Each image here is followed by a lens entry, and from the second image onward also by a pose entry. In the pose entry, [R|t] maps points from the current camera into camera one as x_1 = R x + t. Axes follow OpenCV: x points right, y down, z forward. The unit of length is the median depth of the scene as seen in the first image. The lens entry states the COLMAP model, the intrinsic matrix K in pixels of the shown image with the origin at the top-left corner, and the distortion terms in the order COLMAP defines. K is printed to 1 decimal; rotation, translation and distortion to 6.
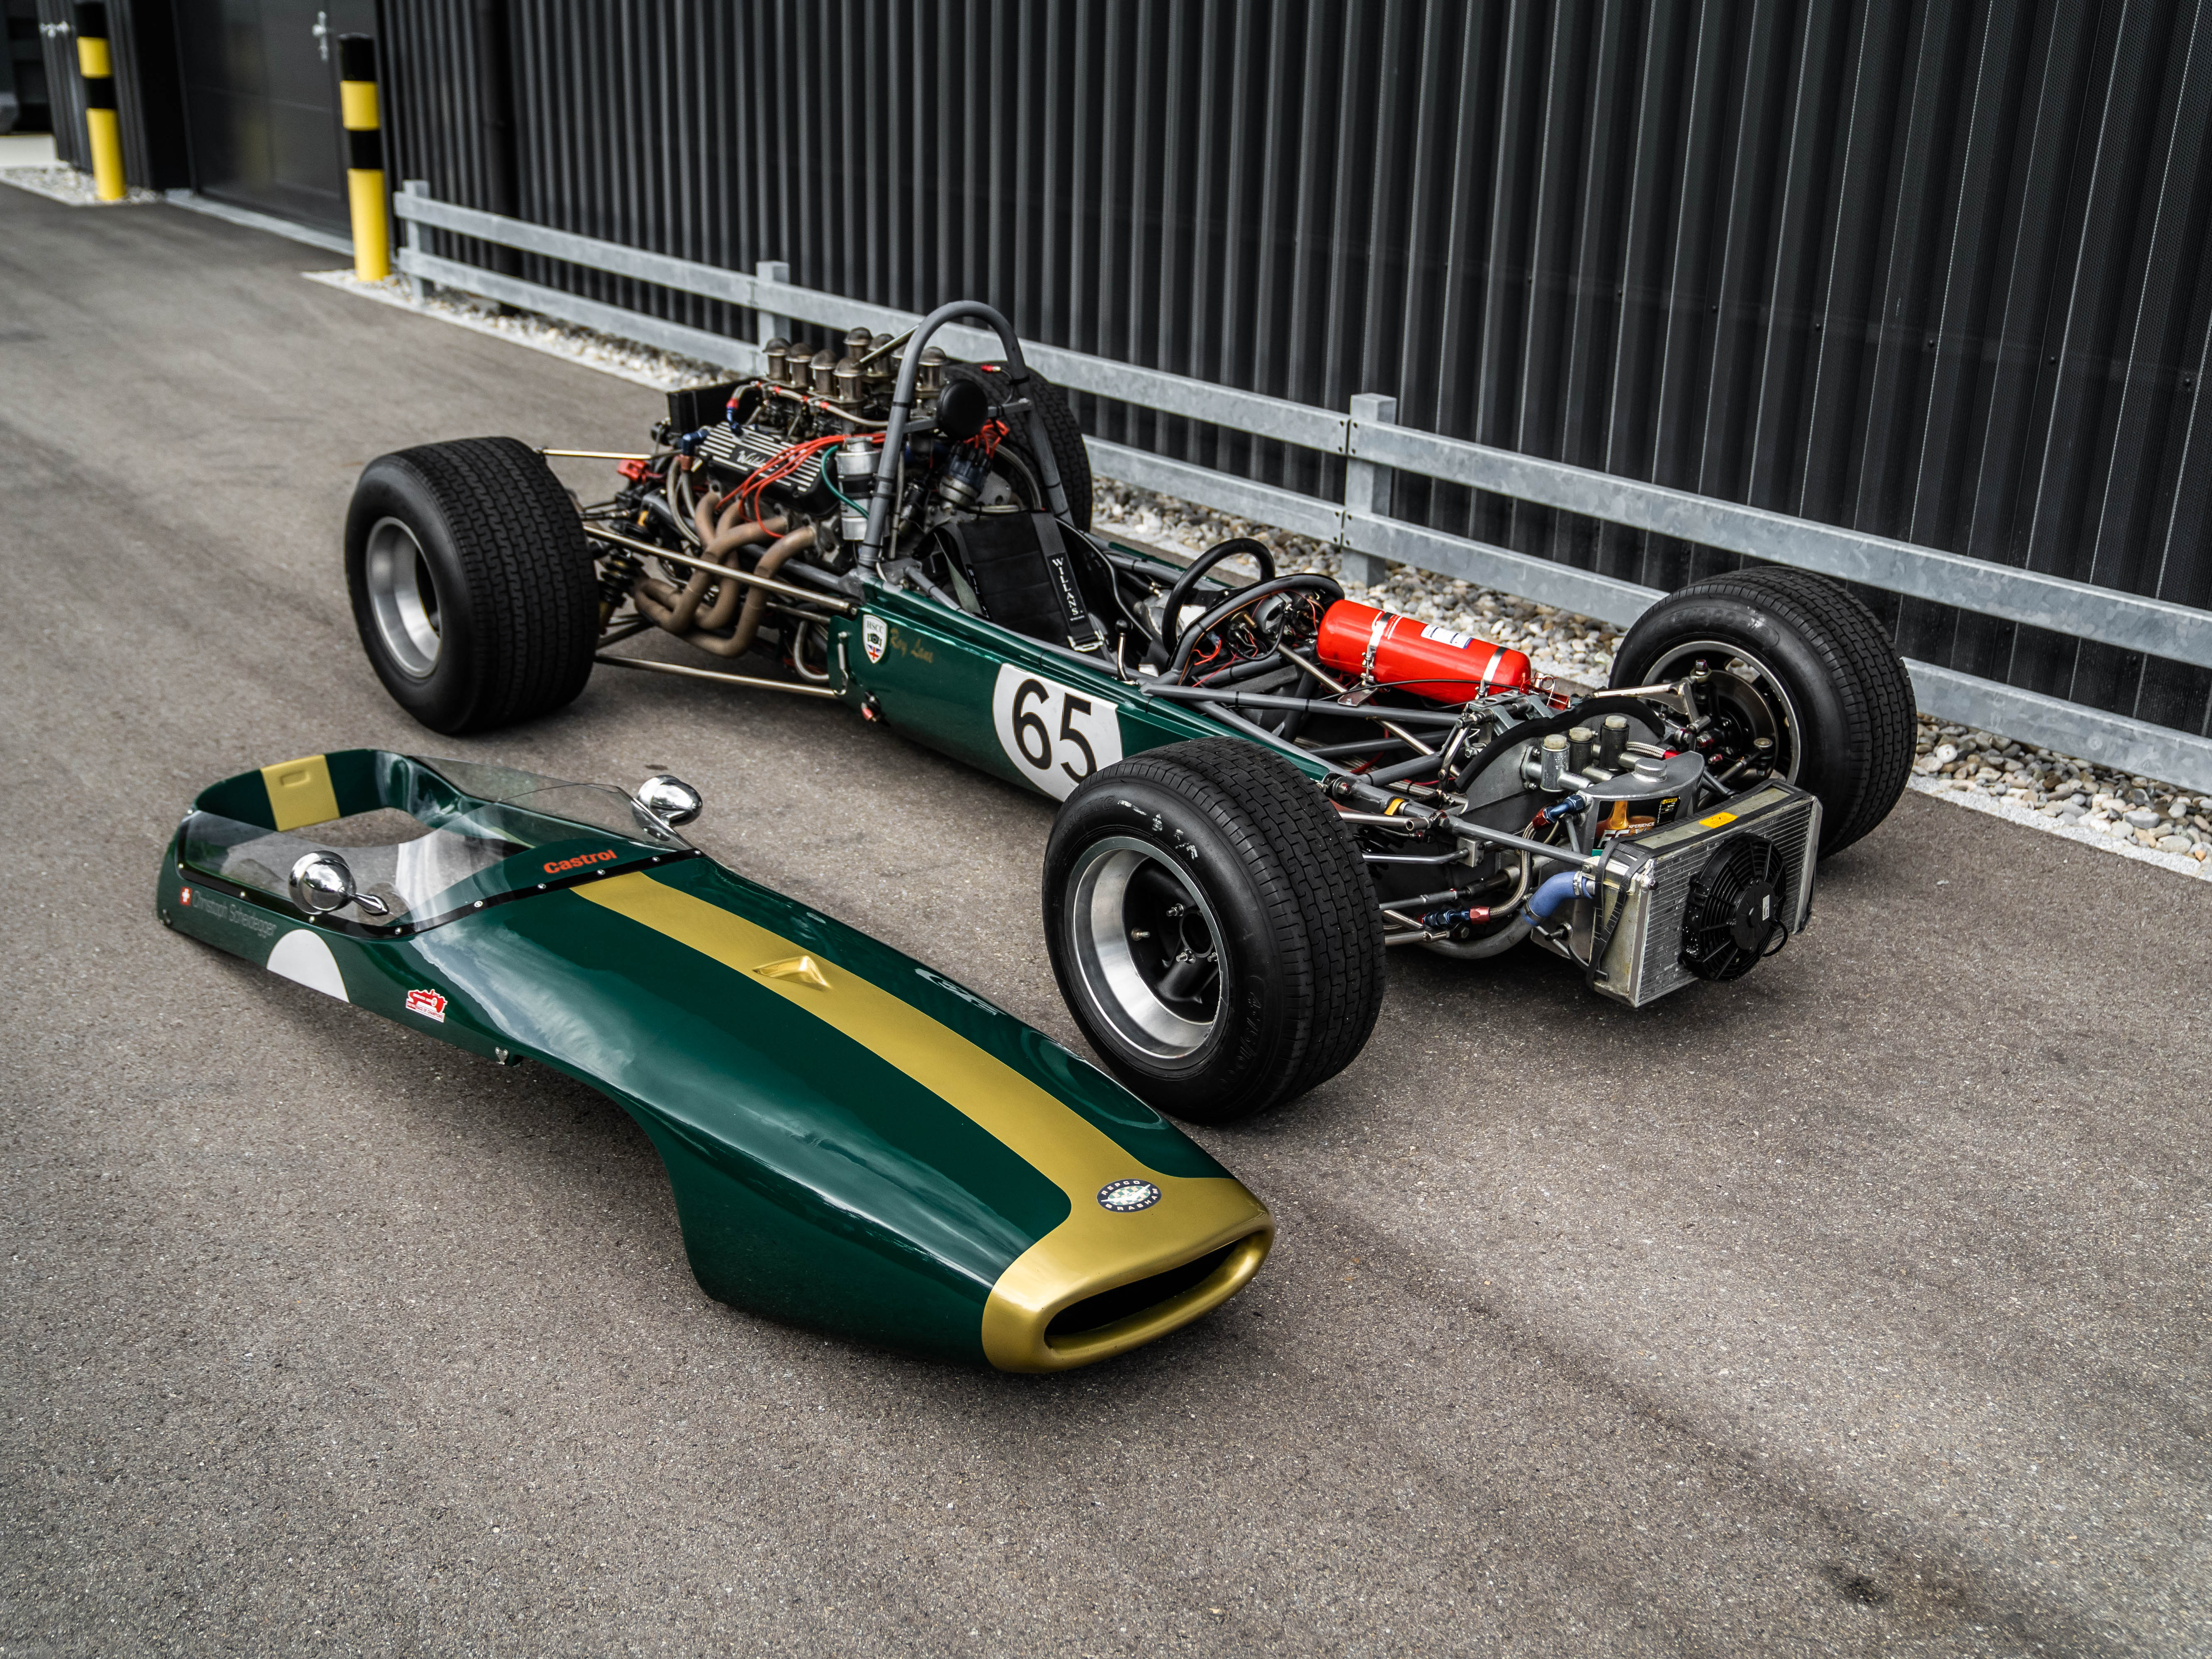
lens RADIAL K [[2282.8, 0, 1098.5], [0, 2282.8, 821.0], [0, 0, 1]] dist [0.029140, 0.000000]
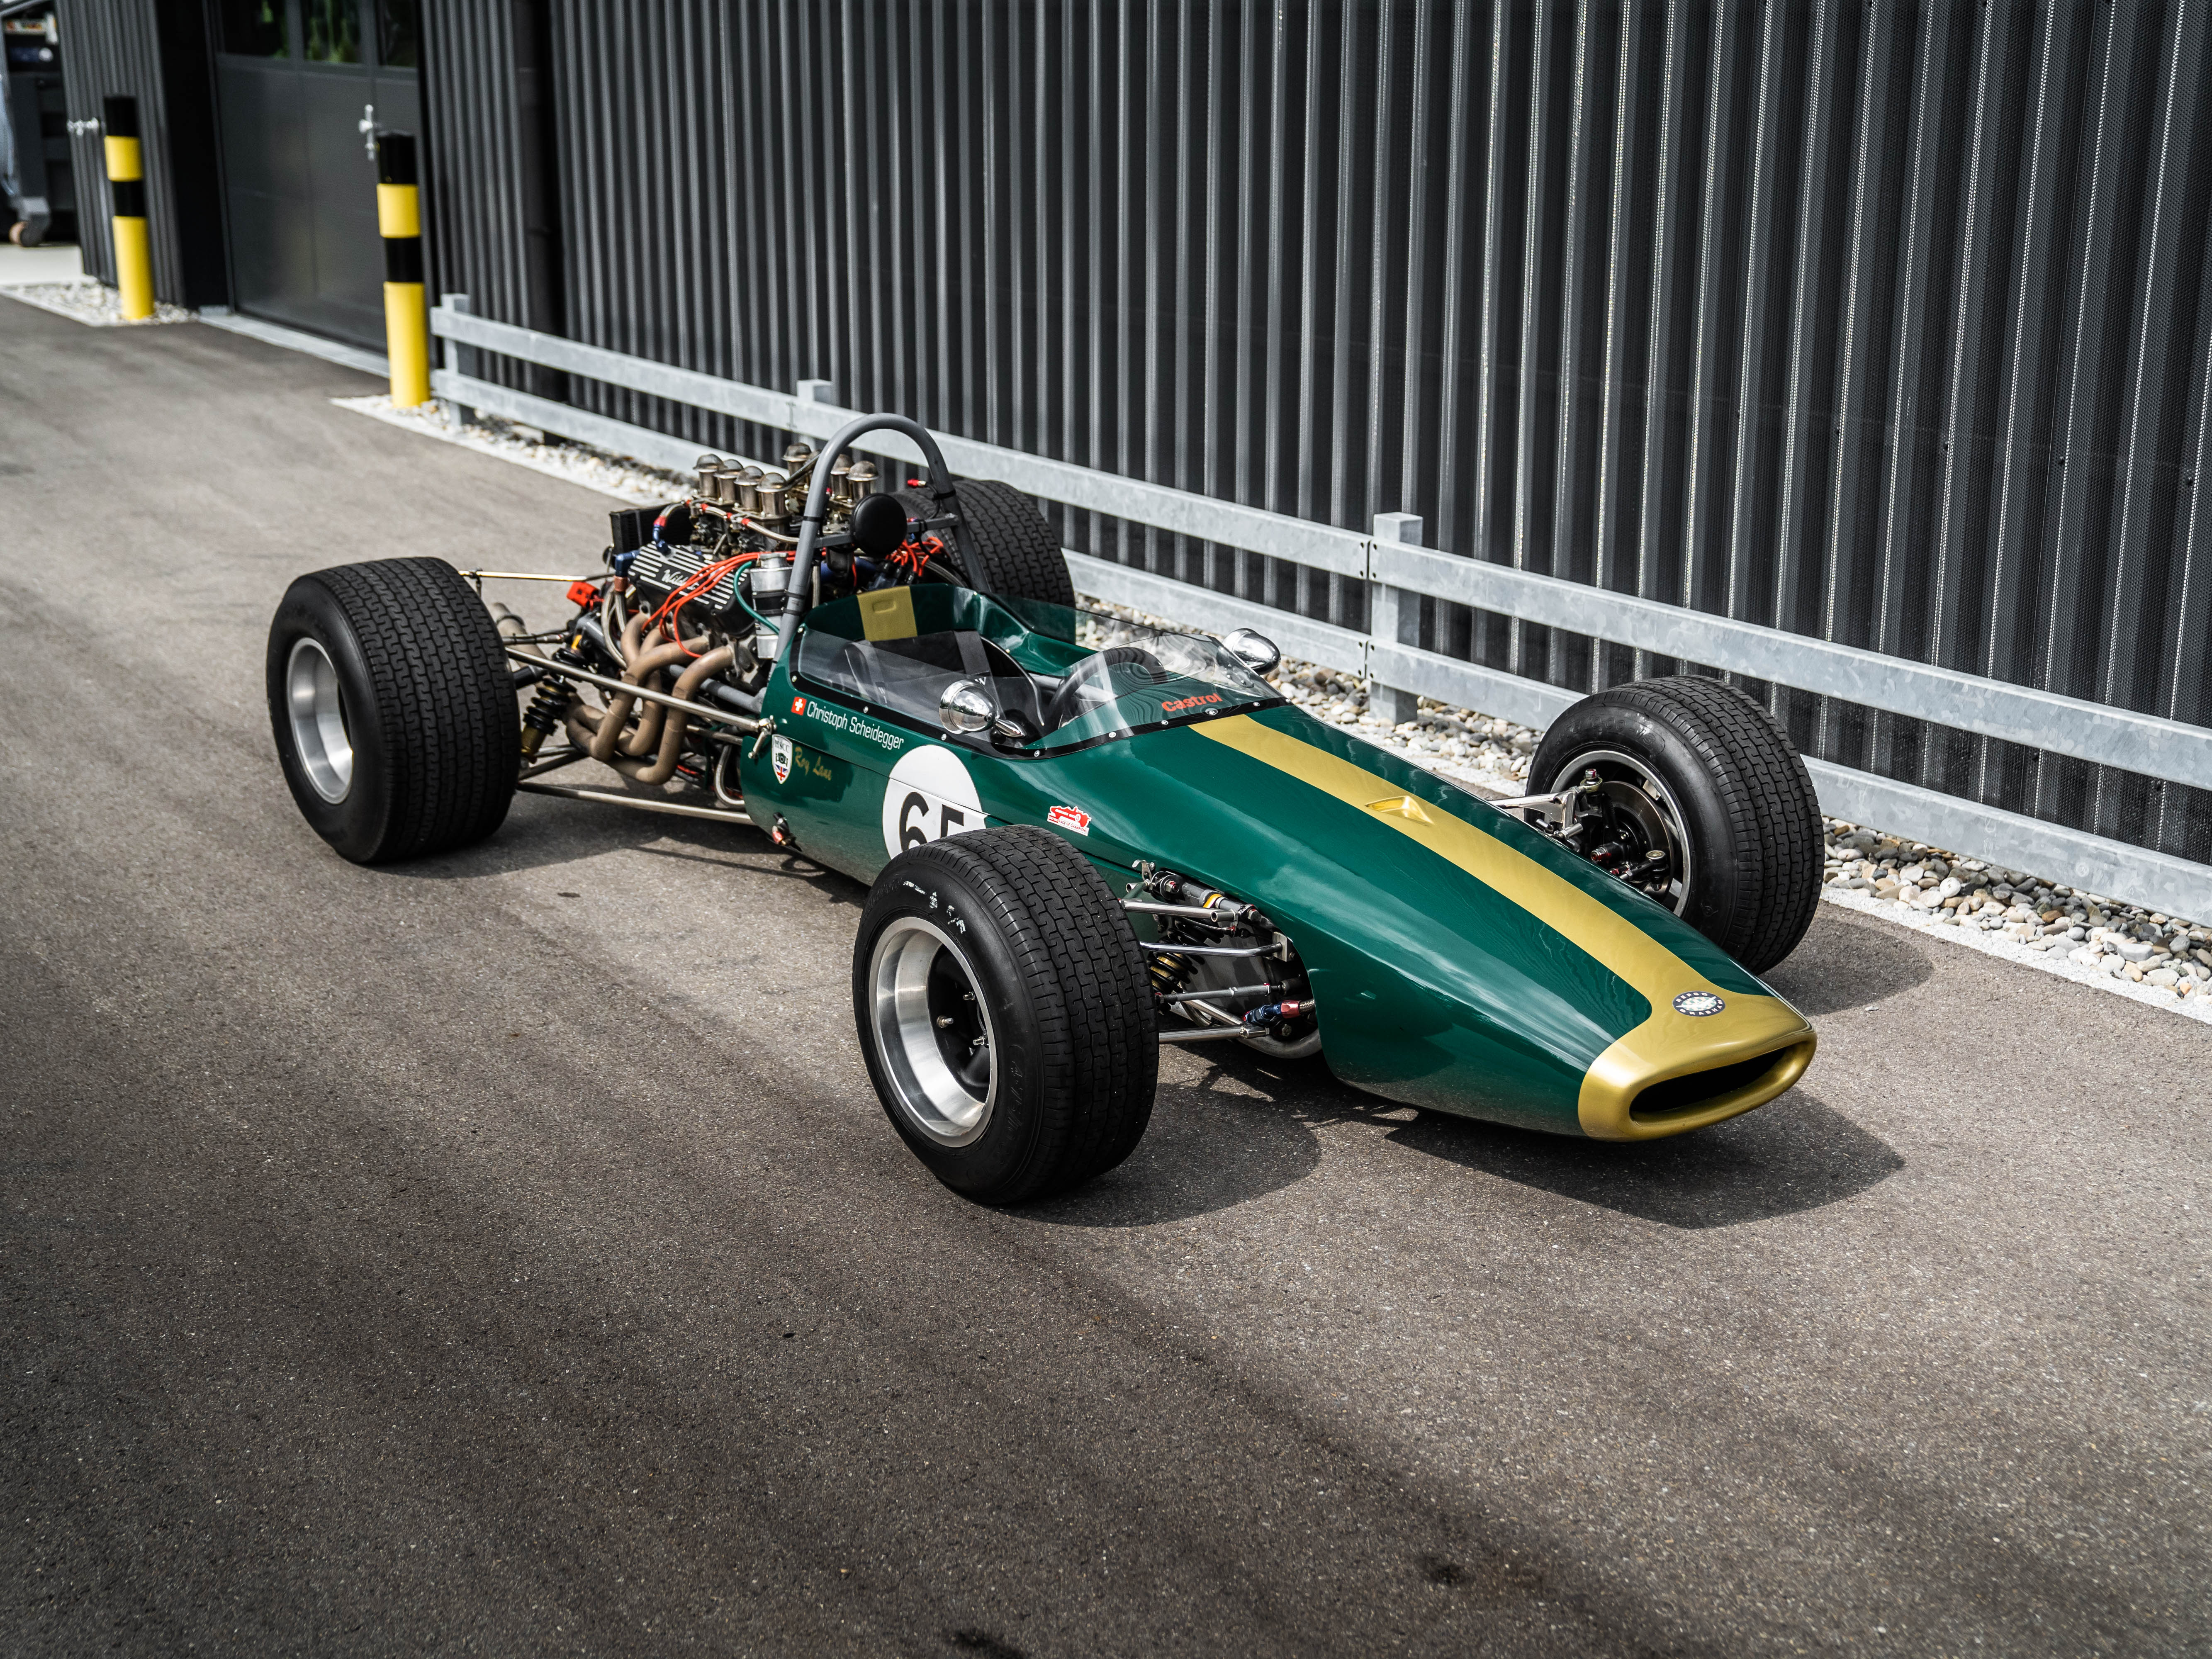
lens RADIAL K [[2946.2, 0, 1104.6], [0, 2946.2, 847.4], [0, 0, 1]] dist [0.146731, 0.000000]
pose [[0.994642, 0.002759, -0.103346, 0.174506], [-0.011439, 0.996443, -0.083488, 0.063507], [0.102748, 0.084223, 0.991135, -0.232672]]
